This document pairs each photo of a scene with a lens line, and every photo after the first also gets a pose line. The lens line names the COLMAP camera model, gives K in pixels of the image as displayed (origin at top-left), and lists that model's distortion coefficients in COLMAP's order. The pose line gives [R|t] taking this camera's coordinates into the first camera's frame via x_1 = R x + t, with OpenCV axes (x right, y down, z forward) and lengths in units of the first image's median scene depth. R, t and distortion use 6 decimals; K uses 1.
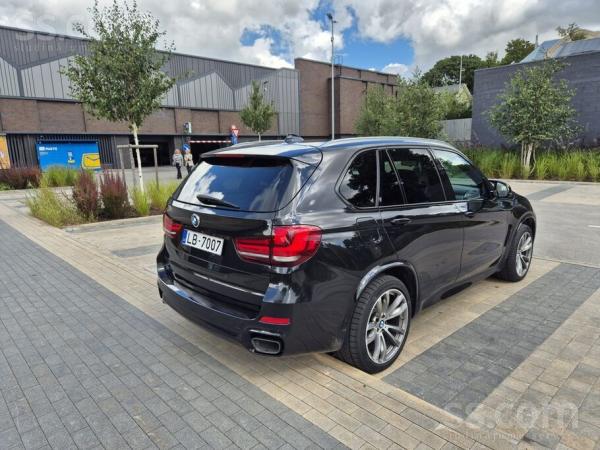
lens RADIAL K [[405.0, 0, 302.3], [0, 405.0, 224.6], [0, 0, 1]] dist [0.048297, -0.023962]
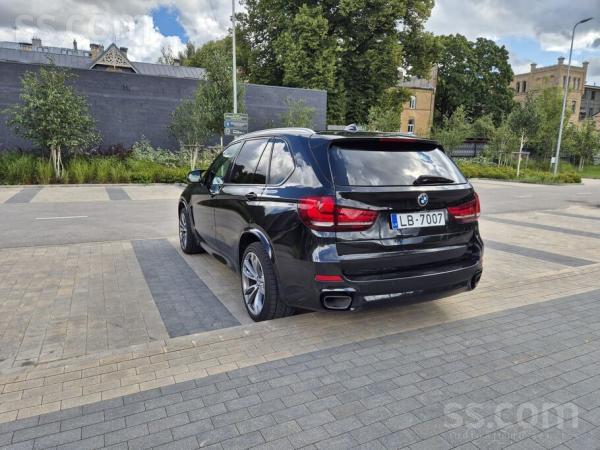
lens RADIAL K [[405.0, 0, 288.0], [0, 405.0, 224.7], [0, 0, 1]] dist [0.048297, -0.023962]
pose [[0.312756, -0.138685, 0.939654, -0.922644], [0.160947, 0.982715, 0.091470, -0.066887], [-0.936098, 0.122626, 0.329671, 0.662428]]
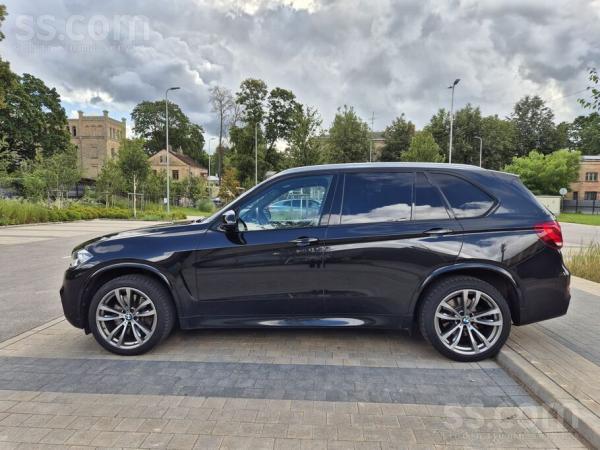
lens RADIAL K [[405.0, 0, 295.4], [0, 405.0, 223.0], [0, 0, 1]] dist [0.048297, -0.023962]
pose [[-0.664665, -0.026660, 0.746666, -0.545413], [0.148220, 0.974795, 0.166748, -0.257520], [-0.732292, 0.221502, -0.643961, 1.747138]]
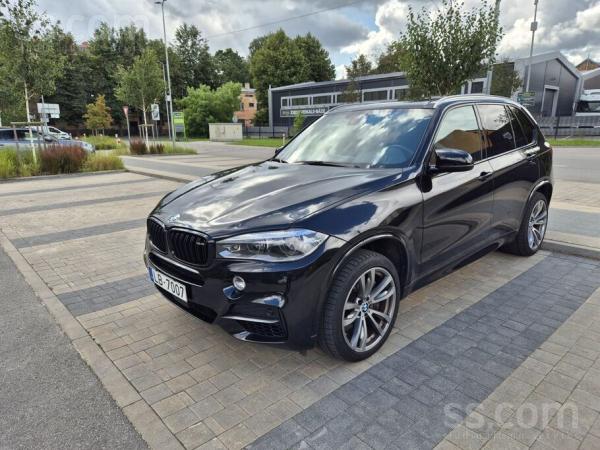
lens RADIAL K [[405.0, 0, 295.4], [0, 405.0, 224.7], [0, 0, 1]] dist [0.048297, -0.023962]
pose [[-0.998453, 0.023005, 0.050613, 0.400723], [0.041911, 0.909610, 0.413344, -0.345065], [-0.036529, 0.414826, -0.909167, 2.003689]]
